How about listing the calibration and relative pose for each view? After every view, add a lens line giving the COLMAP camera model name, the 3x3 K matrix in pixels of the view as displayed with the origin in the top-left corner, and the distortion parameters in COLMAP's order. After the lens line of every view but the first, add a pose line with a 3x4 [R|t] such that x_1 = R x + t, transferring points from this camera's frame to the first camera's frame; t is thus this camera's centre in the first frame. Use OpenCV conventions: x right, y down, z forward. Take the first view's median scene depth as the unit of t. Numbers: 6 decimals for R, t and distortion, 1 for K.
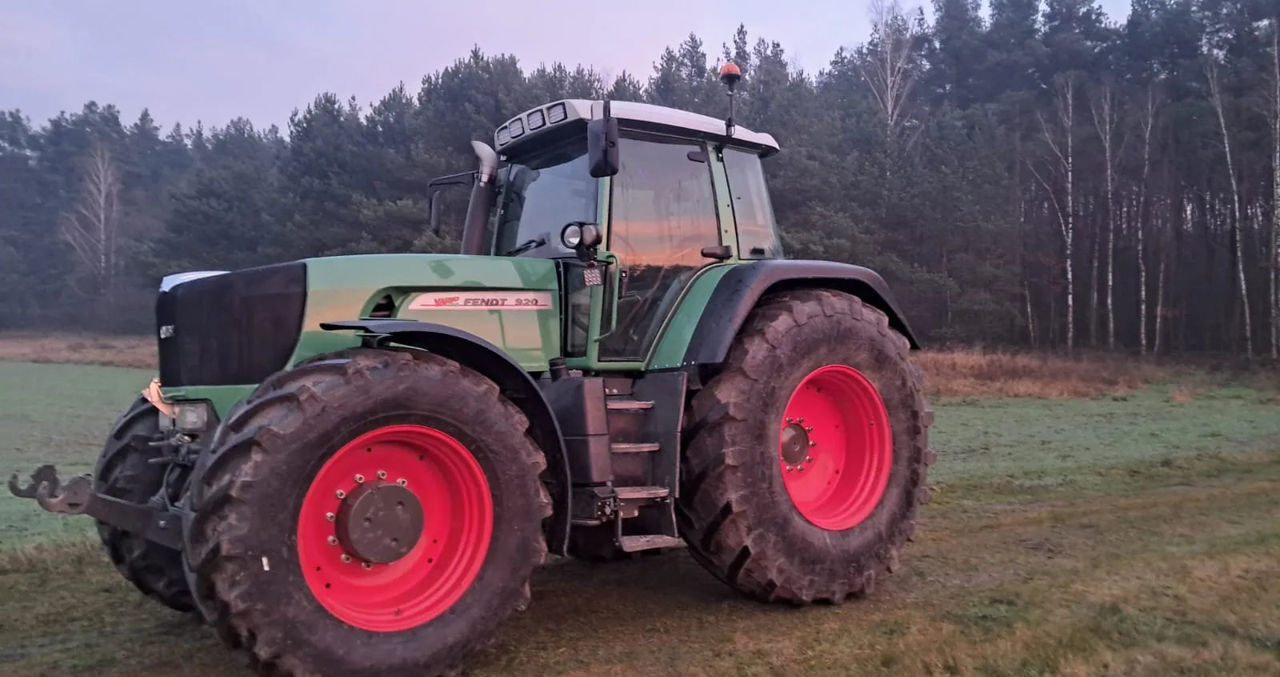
lens RADIAL K [[961.3, 0, 640.0], [0, 961.3, 338.5], [0, 0, 1]] dist [0.128085, -0.257379]
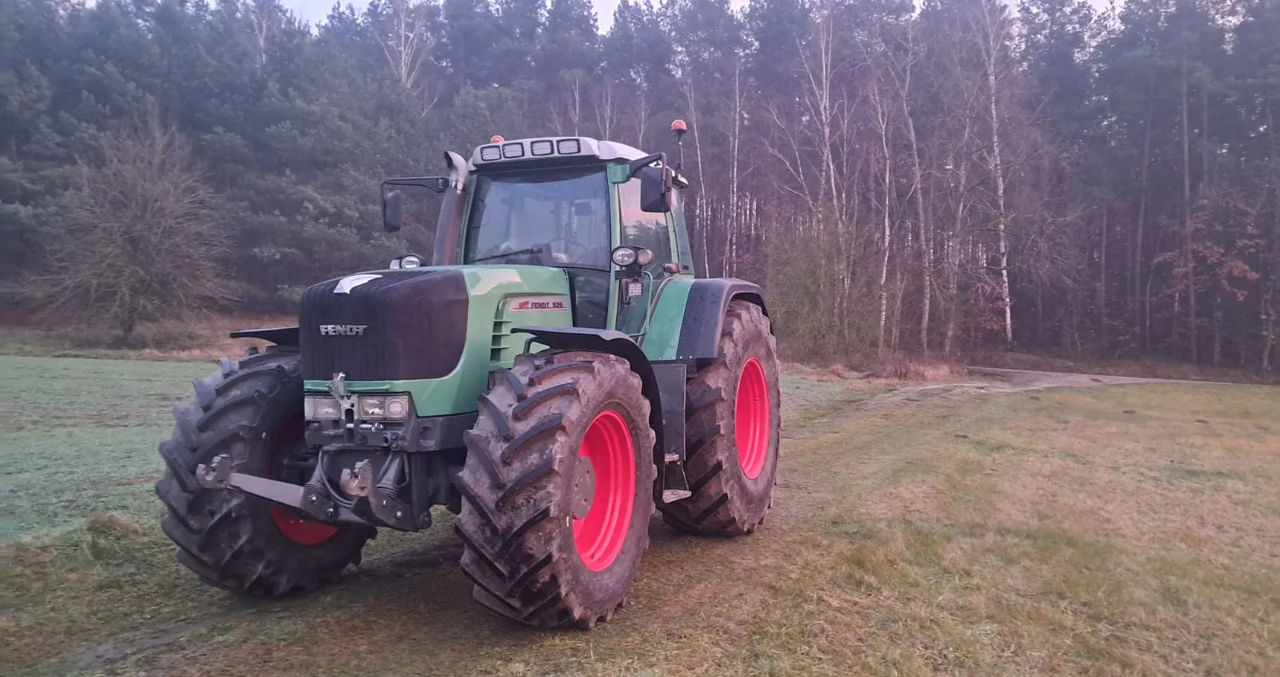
lens RADIAL K [[961.3, 0, 640.0], [0, 961.3, 338.5], [0, 0, 1]] dist [0.128085, -0.257379]
pose [[0.870313, 0.014274, 0.492292, -0.638834], [-0.031692, 0.999131, 0.027057, -0.032819], [-0.491479, -0.039149, 0.870009, -0.099215]]
